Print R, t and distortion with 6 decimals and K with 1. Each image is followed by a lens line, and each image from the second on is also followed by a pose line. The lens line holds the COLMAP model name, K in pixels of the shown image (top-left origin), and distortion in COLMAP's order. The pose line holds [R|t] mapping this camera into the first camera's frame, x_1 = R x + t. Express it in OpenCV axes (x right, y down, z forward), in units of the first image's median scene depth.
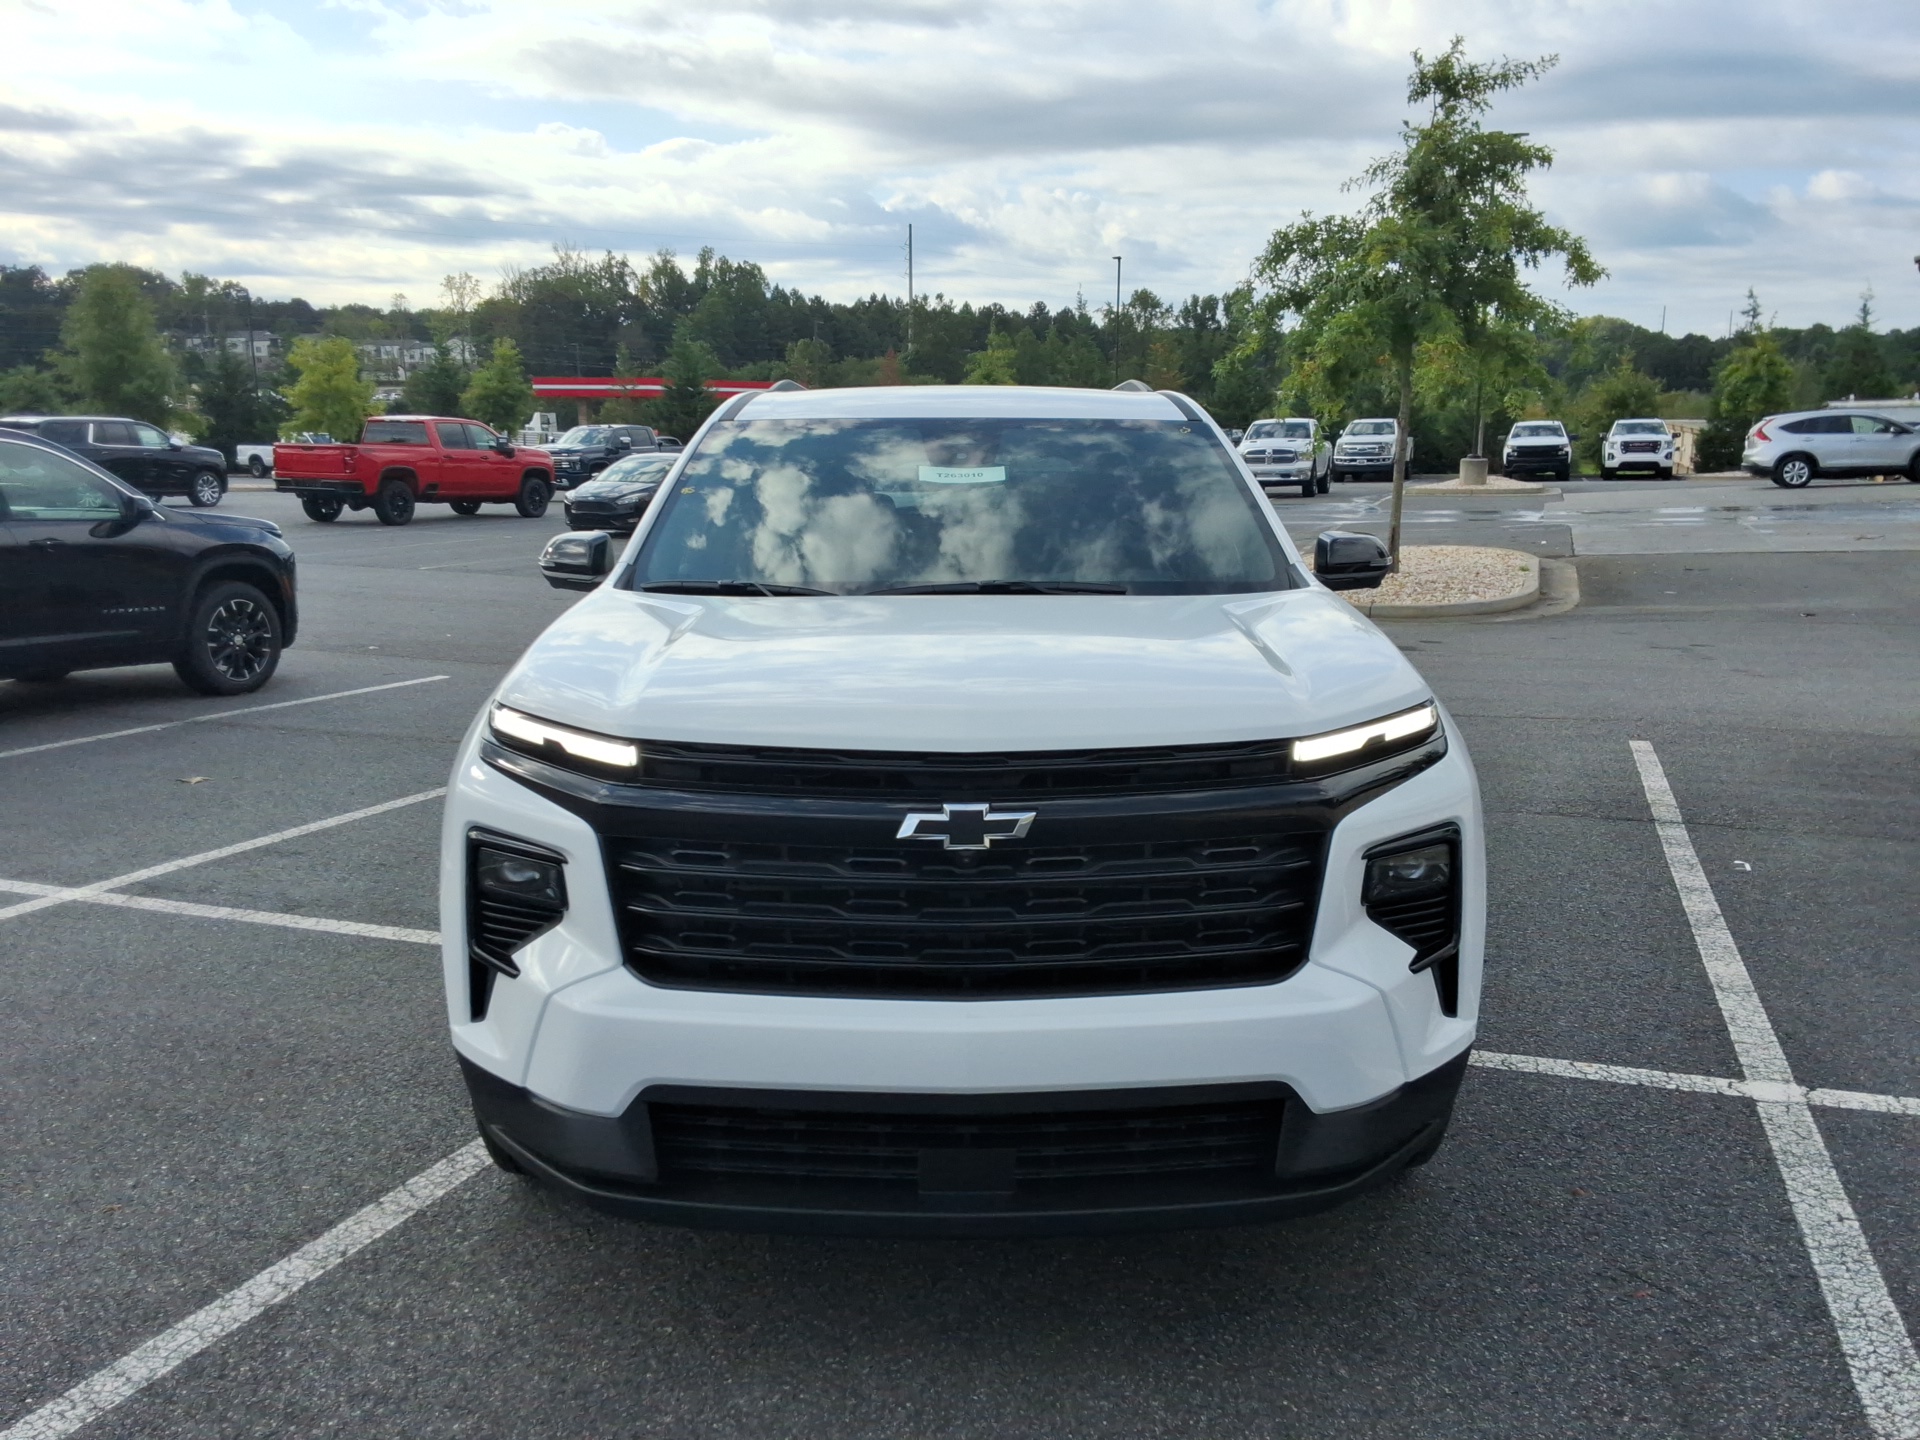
lens RADIAL K [[1543.7, 0, 960.1], [0, 1543.7, 725.1], [0, 0, 1]] dist [0.087444, -0.138598]
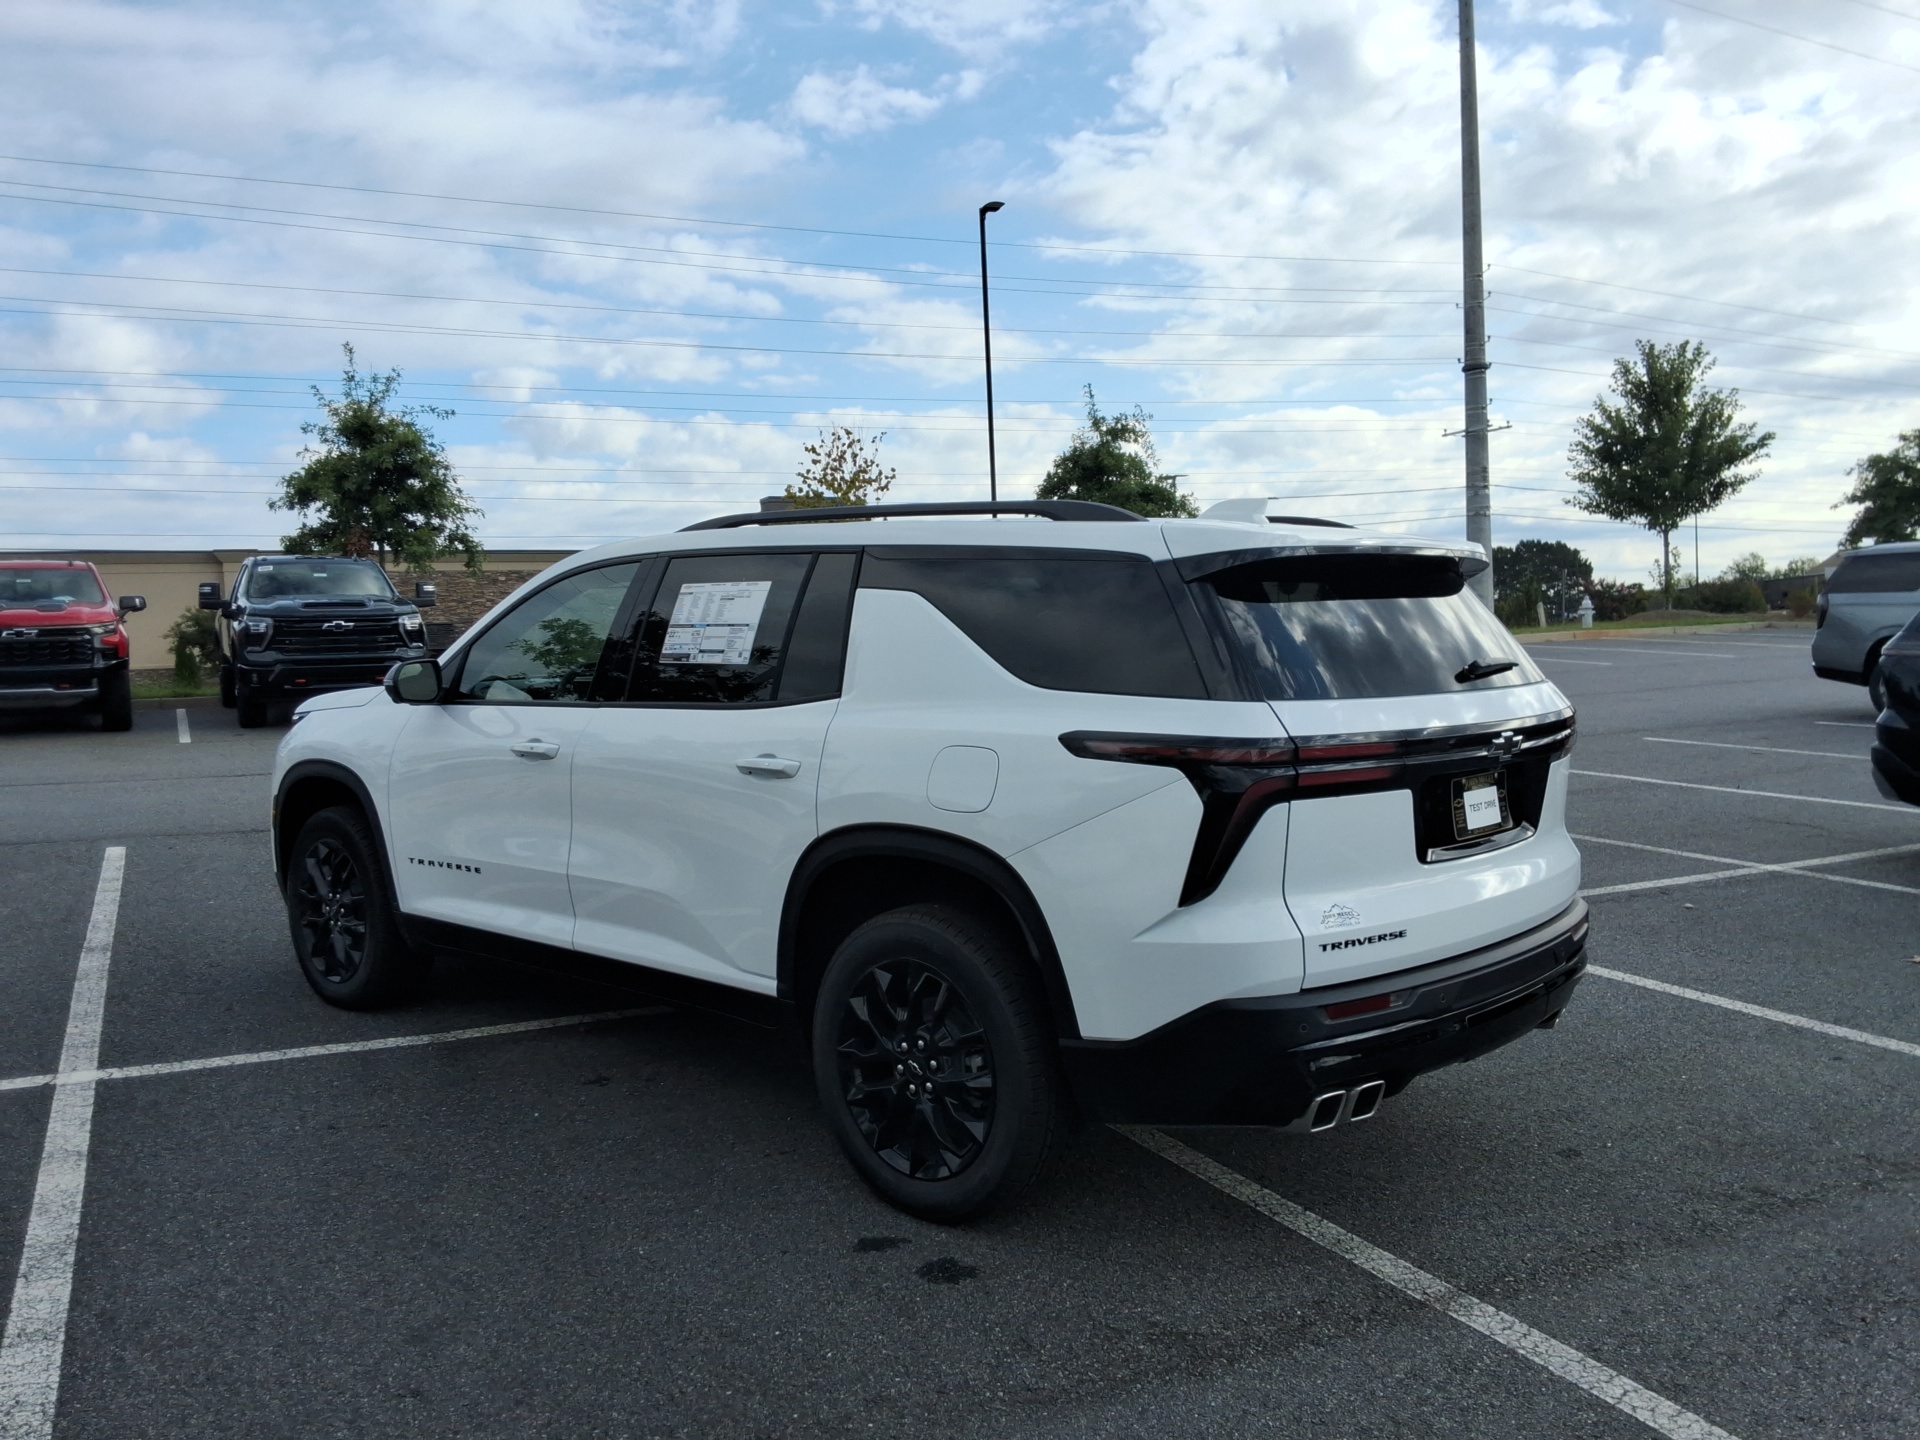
lens RADIAL K [[1543.7, 0, 961.3], [0, 1543.7, 729.7], [0, 0, 1]] dist [0.087444, -0.138598]
pose [[-0.687858, 0.060448, -0.723324, 0.201079], [-0.103543, 0.978163, 0.180211, -0.079645], [0.718422, 0.198855, -0.666578, 0.502687]]
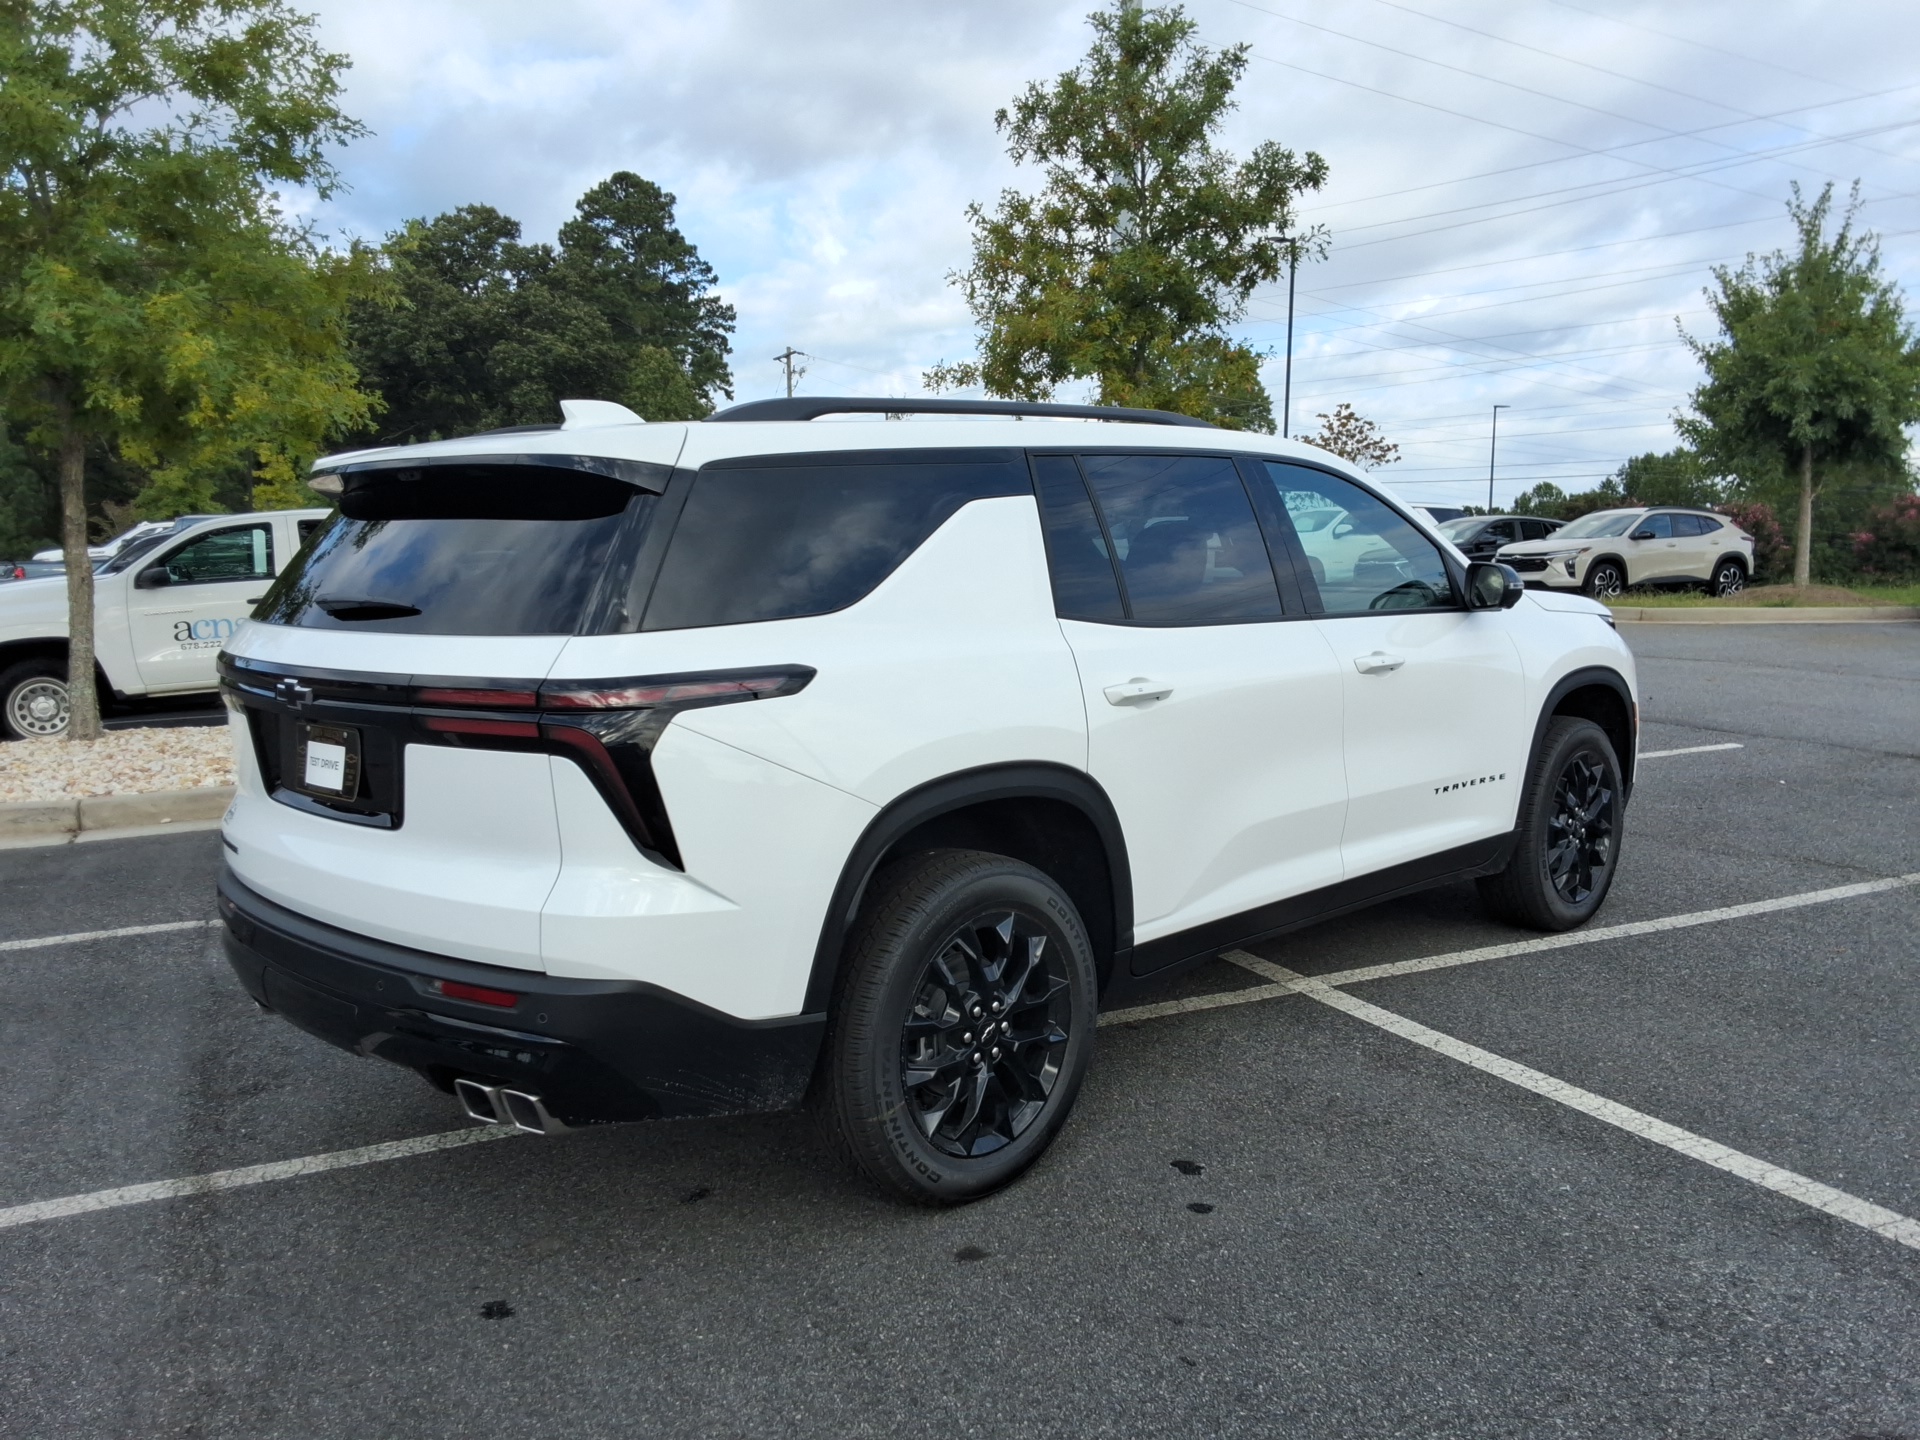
lens RADIAL K [[1543.7, 0, 963.7], [0, 1543.7, 740.9], [0, 0, 1]] dist [0.087444, -0.138598]
pose [[-0.703858, -0.077666, 0.706082, -0.187720], [0.130853, 0.962818, 0.236347, -0.074844], [-0.698185, 0.258748, -0.667524, 0.483819]]
